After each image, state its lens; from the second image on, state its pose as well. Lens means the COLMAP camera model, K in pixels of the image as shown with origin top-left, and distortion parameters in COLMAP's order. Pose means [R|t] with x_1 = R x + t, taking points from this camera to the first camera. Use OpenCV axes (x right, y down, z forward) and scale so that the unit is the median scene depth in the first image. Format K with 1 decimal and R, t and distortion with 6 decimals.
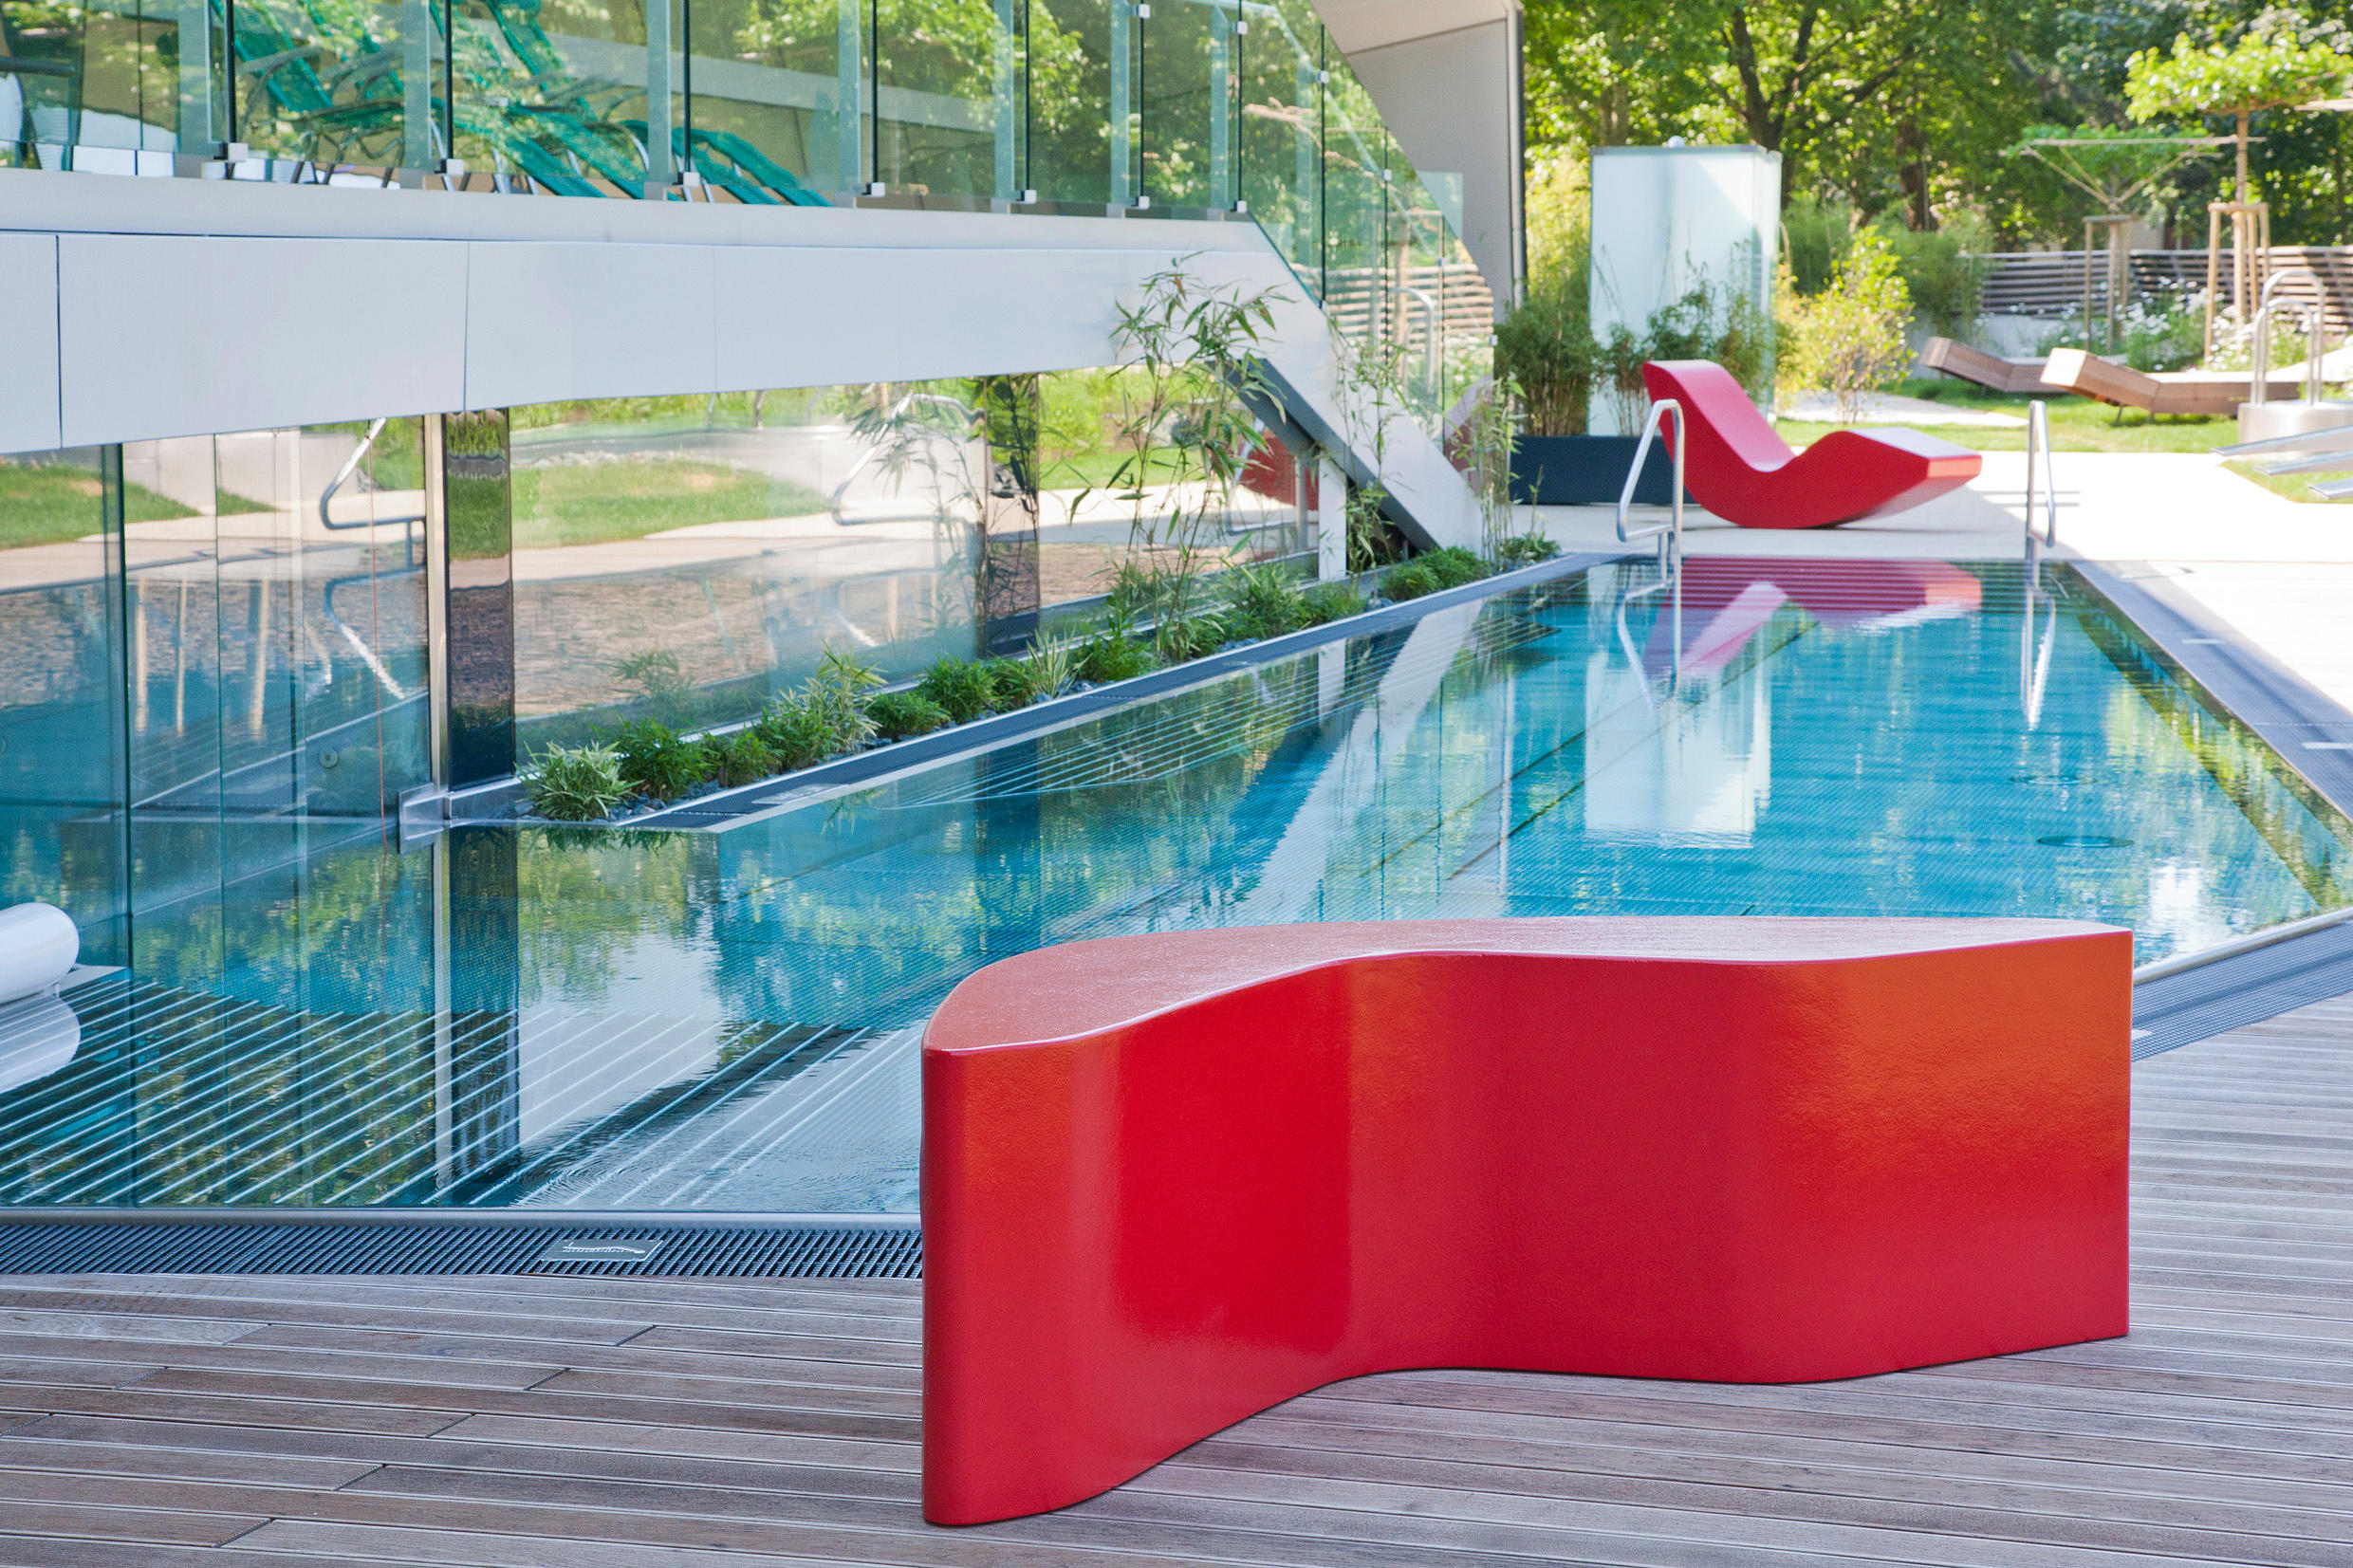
lens RADIAL K [[5160.3, 0, 1176.5], [0, 5160.3, 784.0], [0, 0, 1]] dist [0.317970, 0.538063]
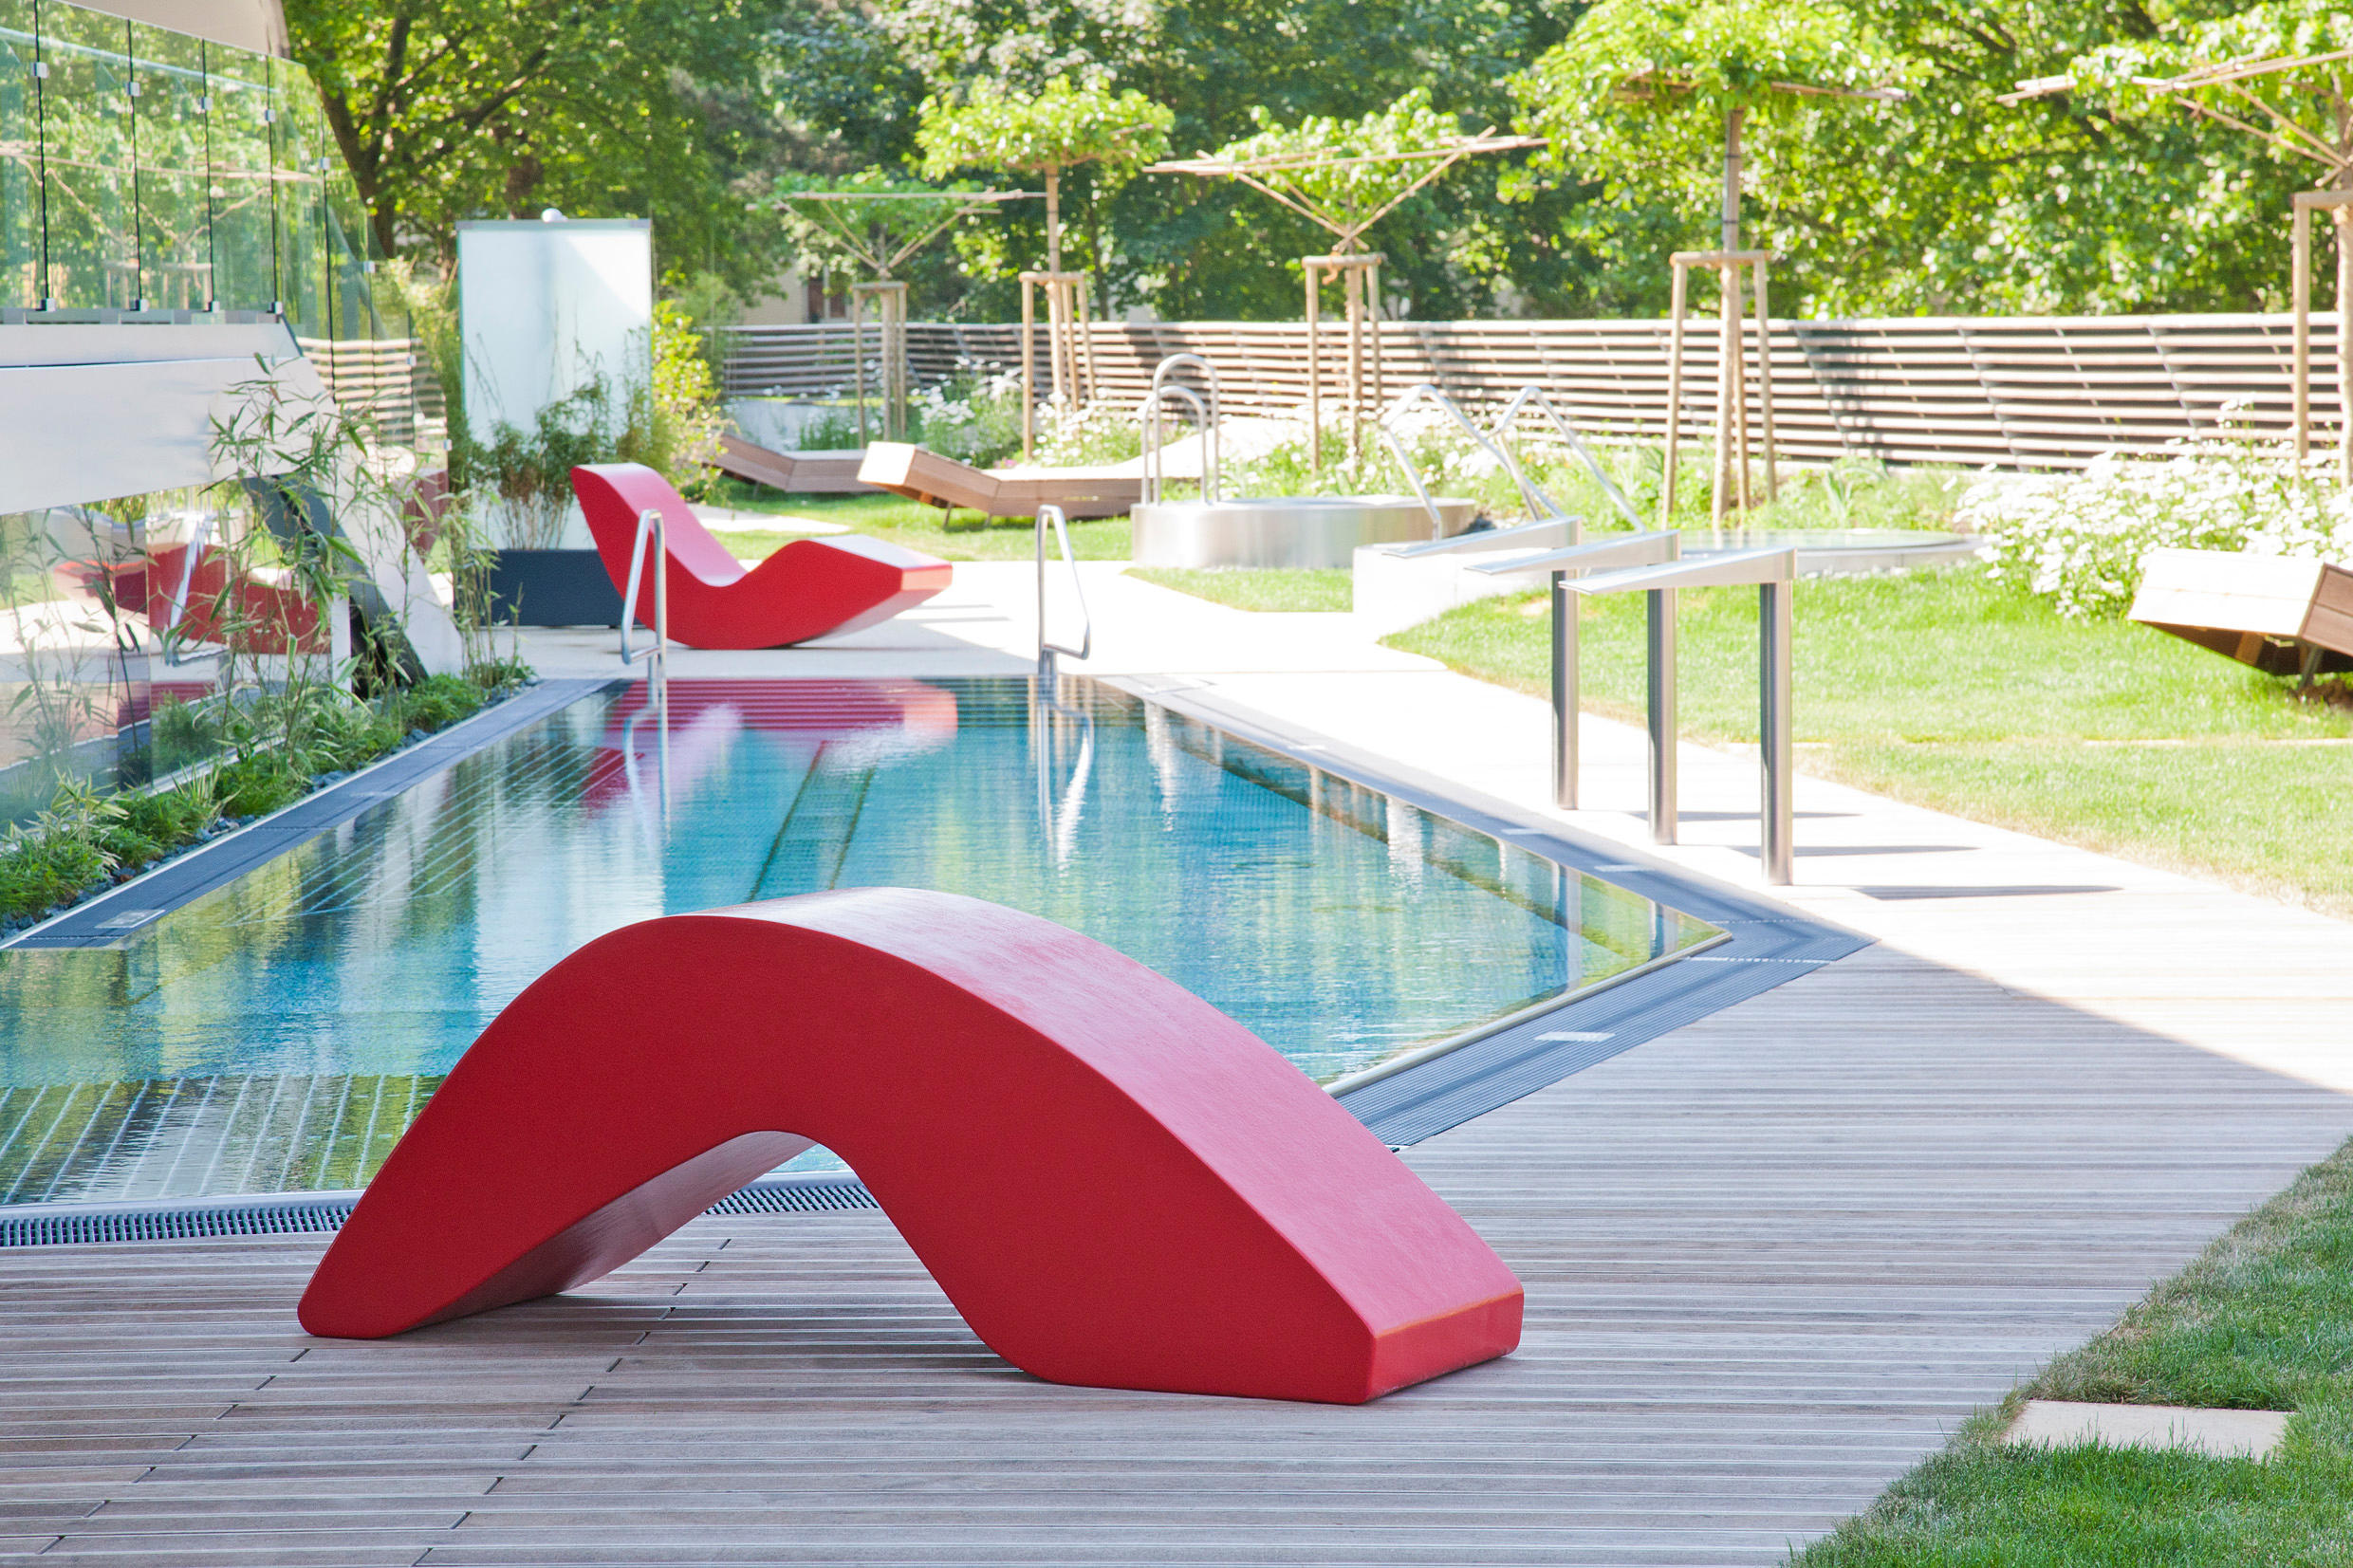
lens RADIAL K [[6836.0, 0, 1176.5], [0, 6836.0, 784.0], [0, 0, 1]] dist [0.687435, 0.994296]
pose [[0.969425, -0.031629, 0.243341, -0.058528], [0.039604, 0.998824, -0.027950, 0.006126], [-0.242171, 0.036733, 0.969538, -0.100696]]
